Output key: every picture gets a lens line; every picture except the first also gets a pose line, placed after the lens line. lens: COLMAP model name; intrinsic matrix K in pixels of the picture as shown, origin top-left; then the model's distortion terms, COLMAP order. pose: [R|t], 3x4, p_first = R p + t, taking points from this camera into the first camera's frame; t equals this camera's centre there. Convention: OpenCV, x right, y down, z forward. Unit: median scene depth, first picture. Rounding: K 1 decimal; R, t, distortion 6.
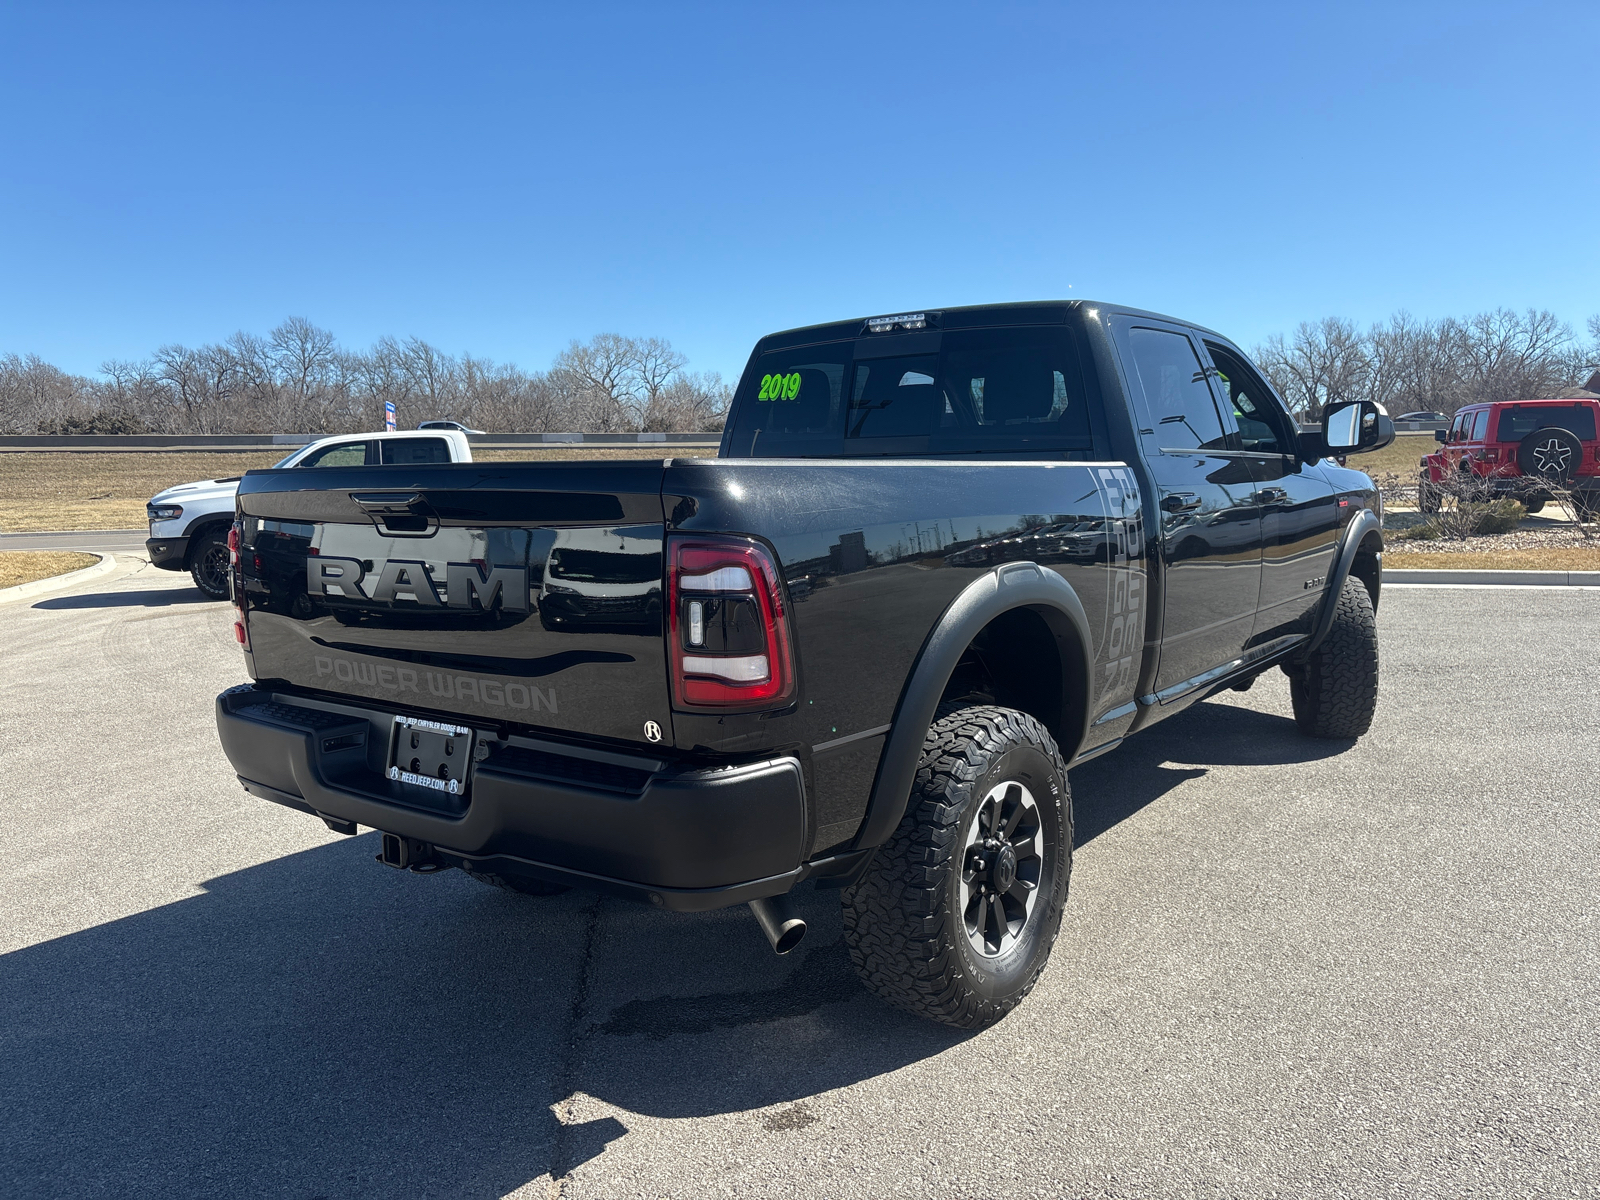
lens RADIAL K [[1205.6, 0, 787.0], [0, 1205.6, 605.2], [0, 0, 1]] dist [0.027085, -0.032059]
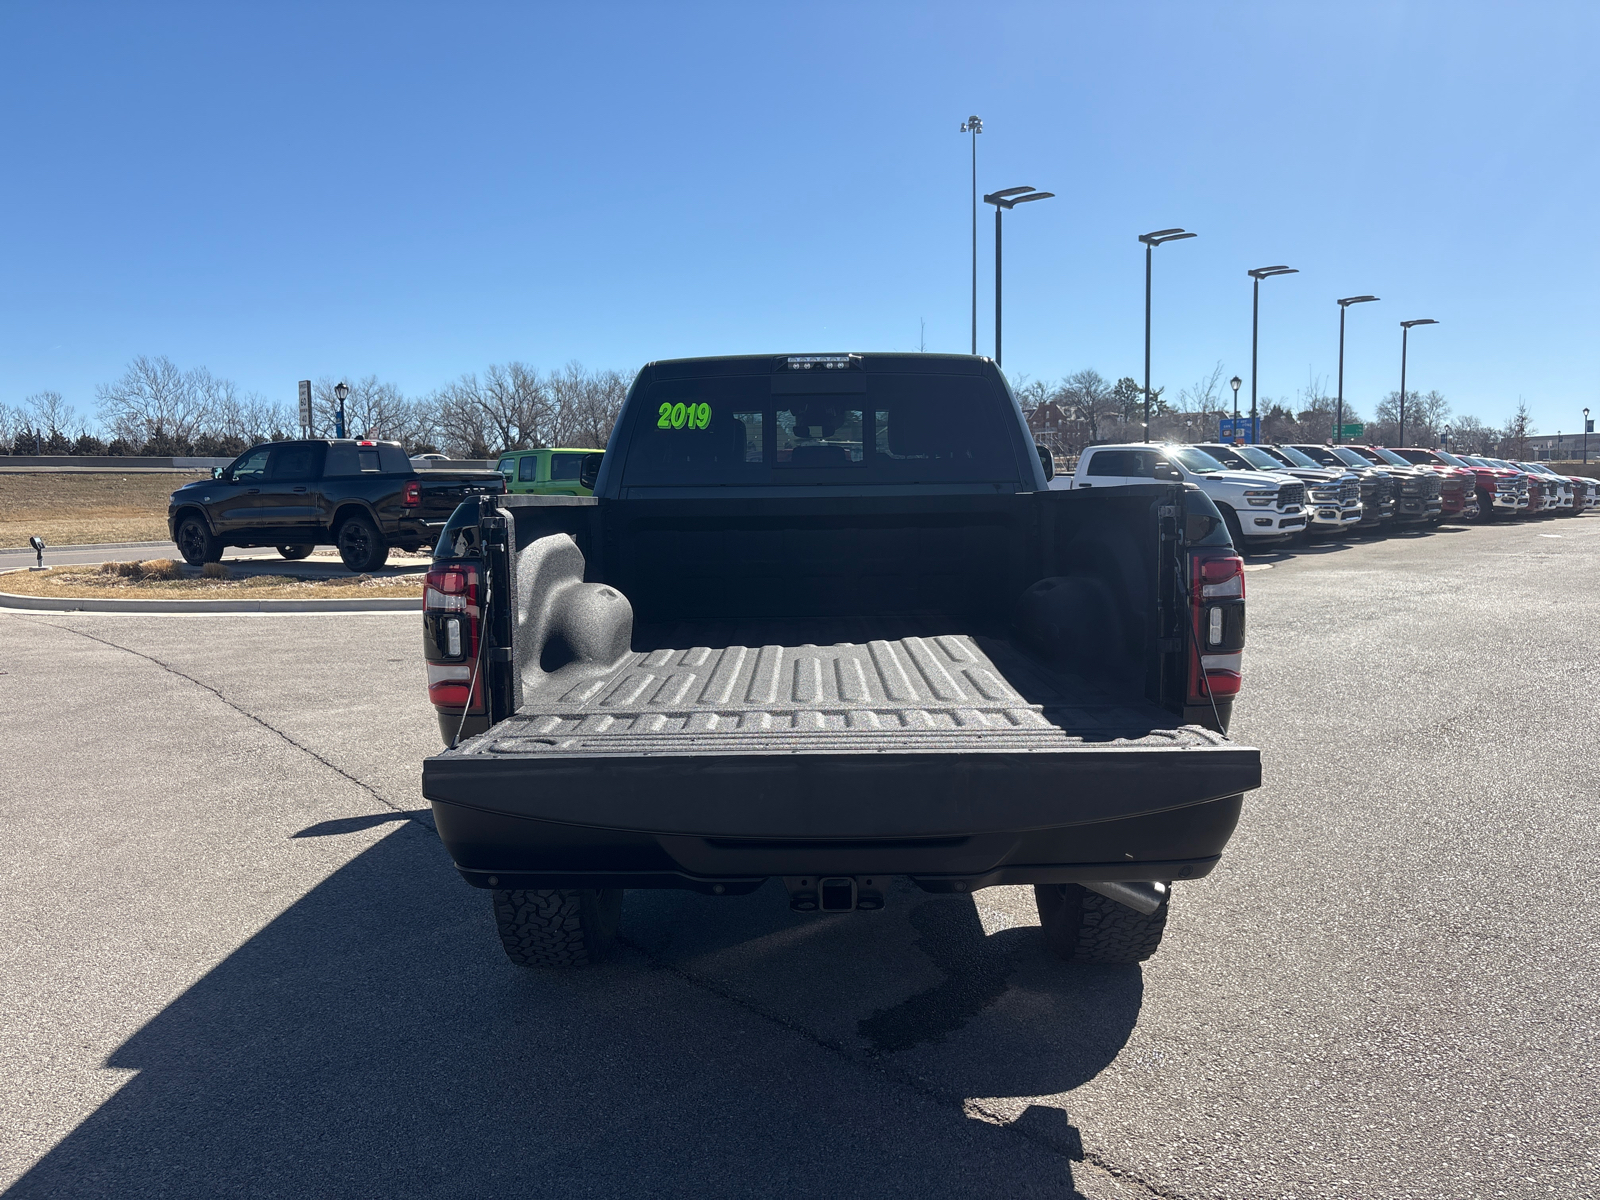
lens RADIAL K [[1205.6, 0, 791.7], [0, 1205.6, 600.3], [0, 0, 1]] dist [0.027085, -0.032059]
pose [[0.797648, -0.047170, 0.601275, -0.579902], [0.065967, 0.997779, -0.009236, -0.013433], [-0.599504, 0.047031, 0.798988, 0.162423]]
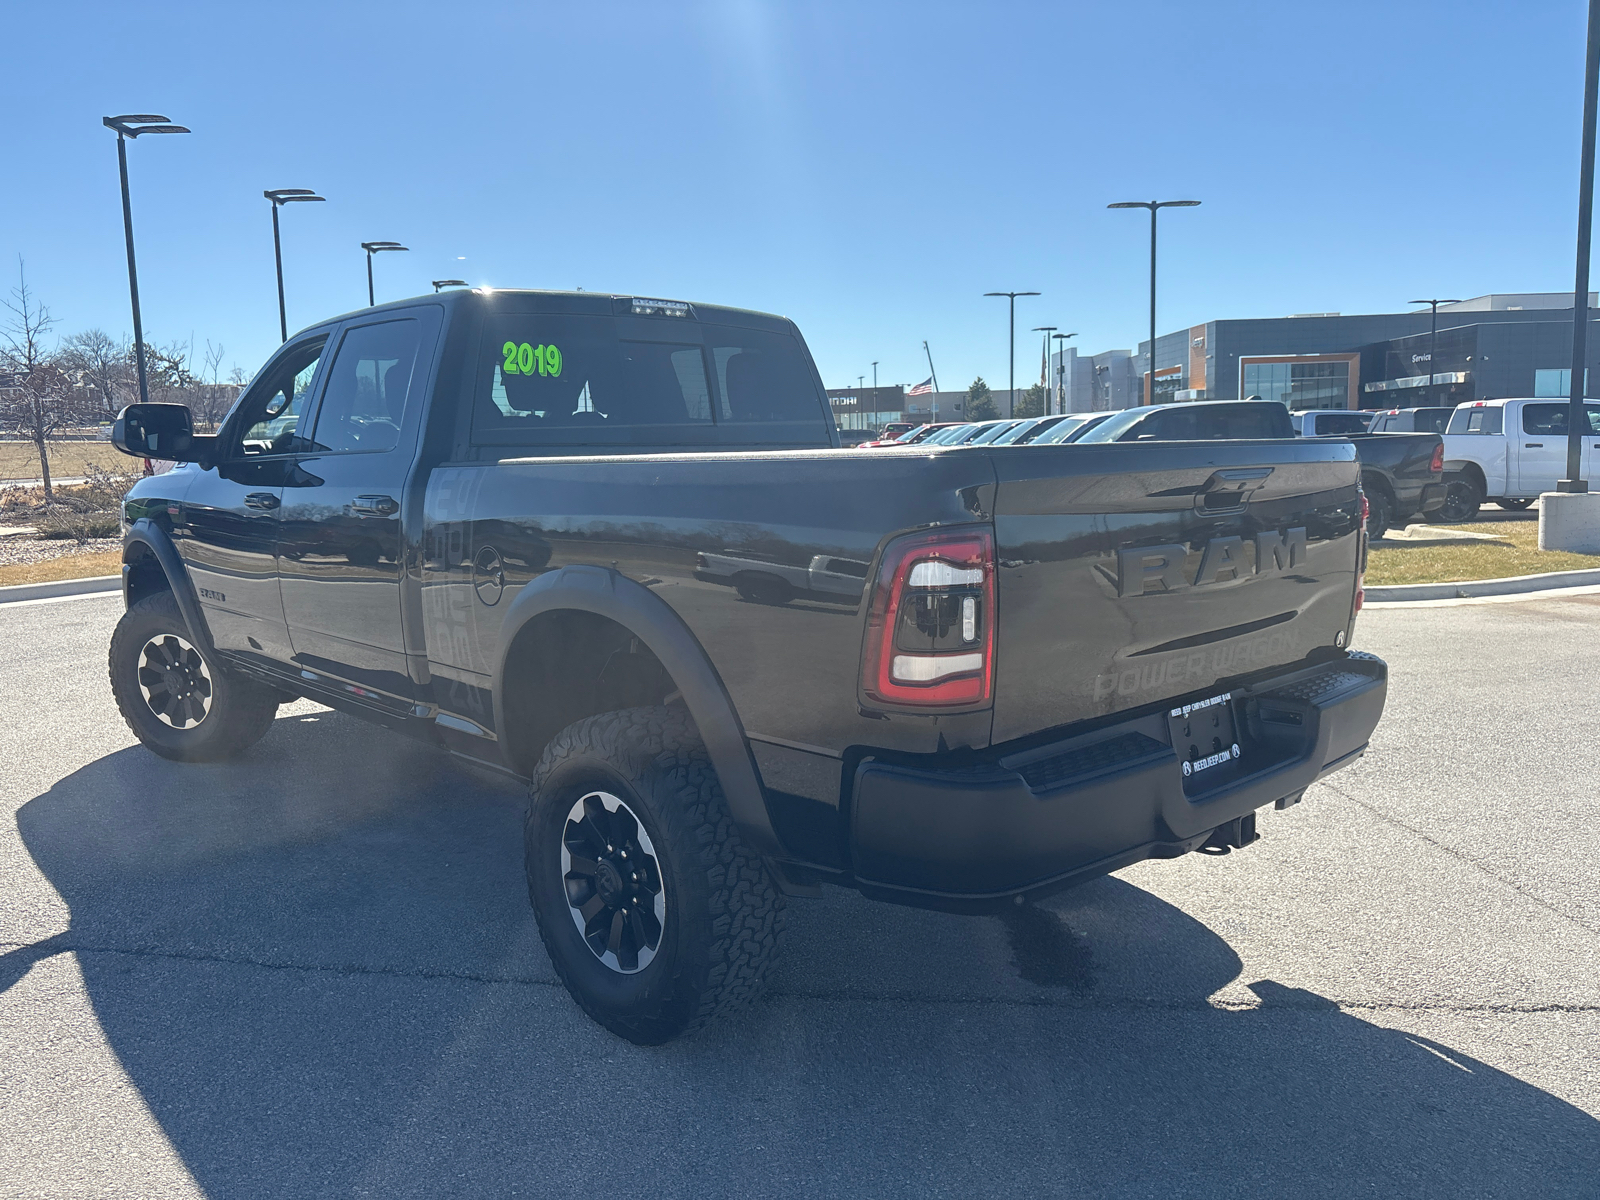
lens RADIAL K [[1205.6, 0, 787.9], [0, 1205.6, 605.3], [0, 0, 1]] dist [0.027085, -0.032059]
pose [[0.168629, -0.107844, 0.979762, -0.852485], [0.121105, 0.988732, 0.087988, -0.070799], [-0.978212, 0.103816, 0.179789, 0.744266]]
